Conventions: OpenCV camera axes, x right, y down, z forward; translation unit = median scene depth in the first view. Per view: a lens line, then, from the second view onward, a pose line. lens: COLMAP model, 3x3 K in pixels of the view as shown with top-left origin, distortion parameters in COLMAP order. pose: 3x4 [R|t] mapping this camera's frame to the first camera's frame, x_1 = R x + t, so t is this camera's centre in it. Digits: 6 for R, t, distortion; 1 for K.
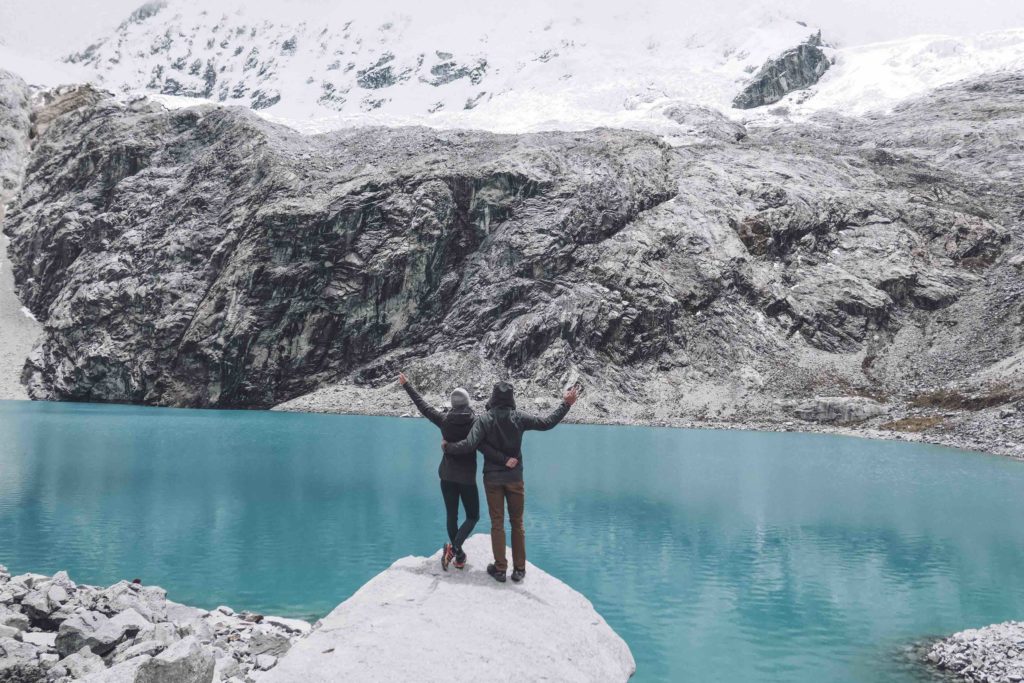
lens RADIAL K [[702.2, 0, 512.1], [0, 702.2, 340.3], [0, 0, 1]] dist [0.000128, 0.005691]
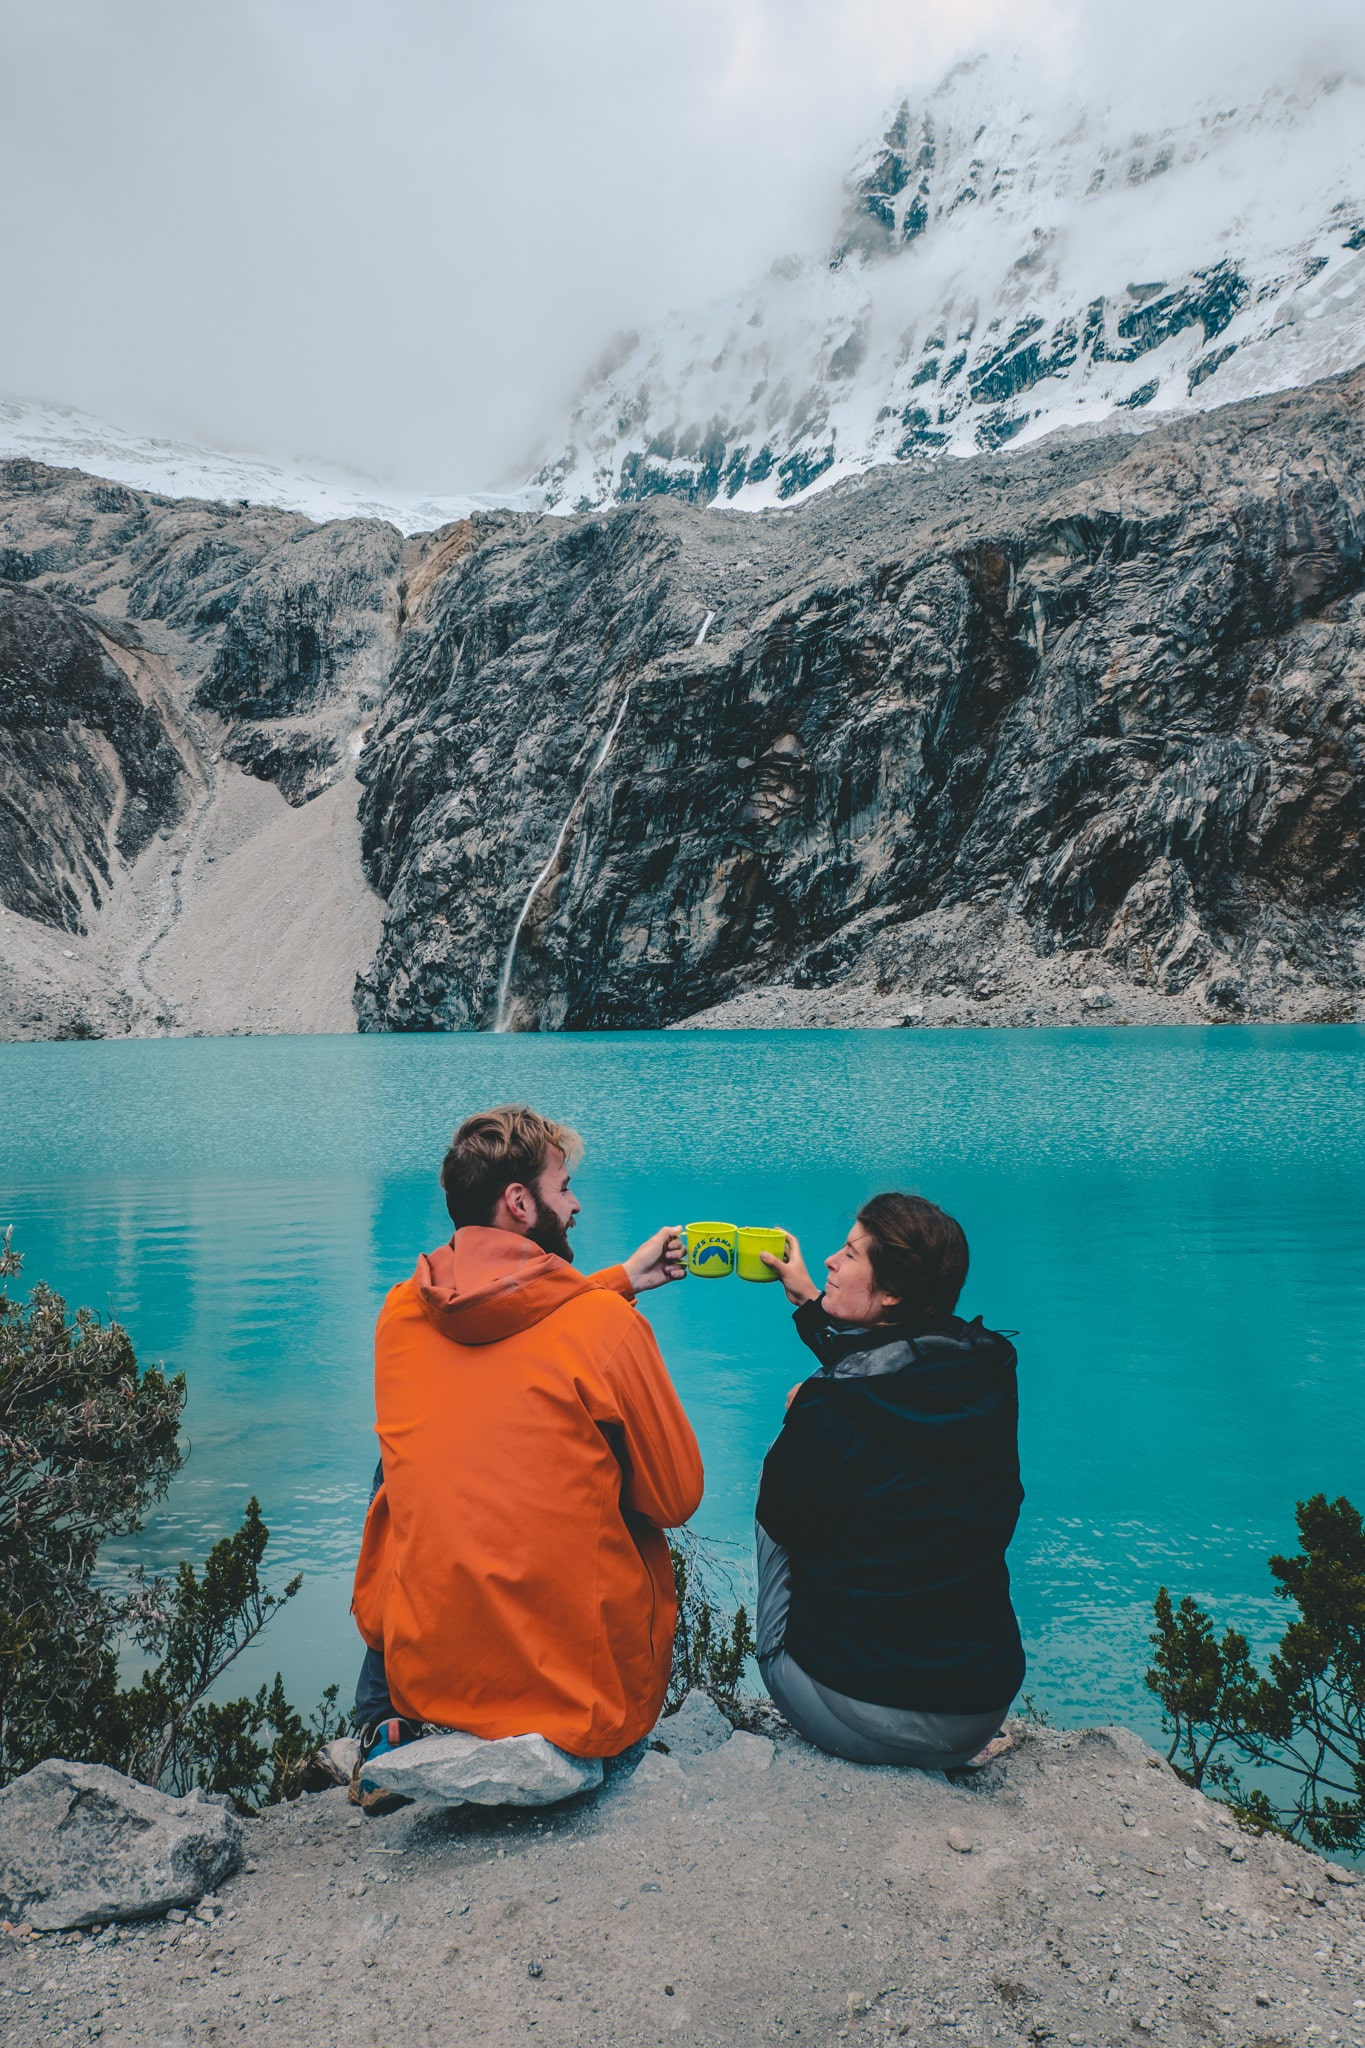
lens RADIAL K [[1338.0, 0, 682.1], [0, 1338.0, 1026.7], [0, 0, 1]] dist [-0.005396, 0.004351]
pose [[0.889706, -0.042600, -0.454543, 0.149375], [0.083202, 0.994093, 0.069689, 0.016524], [0.448889, -0.099821, 0.887994, 0.052448]]
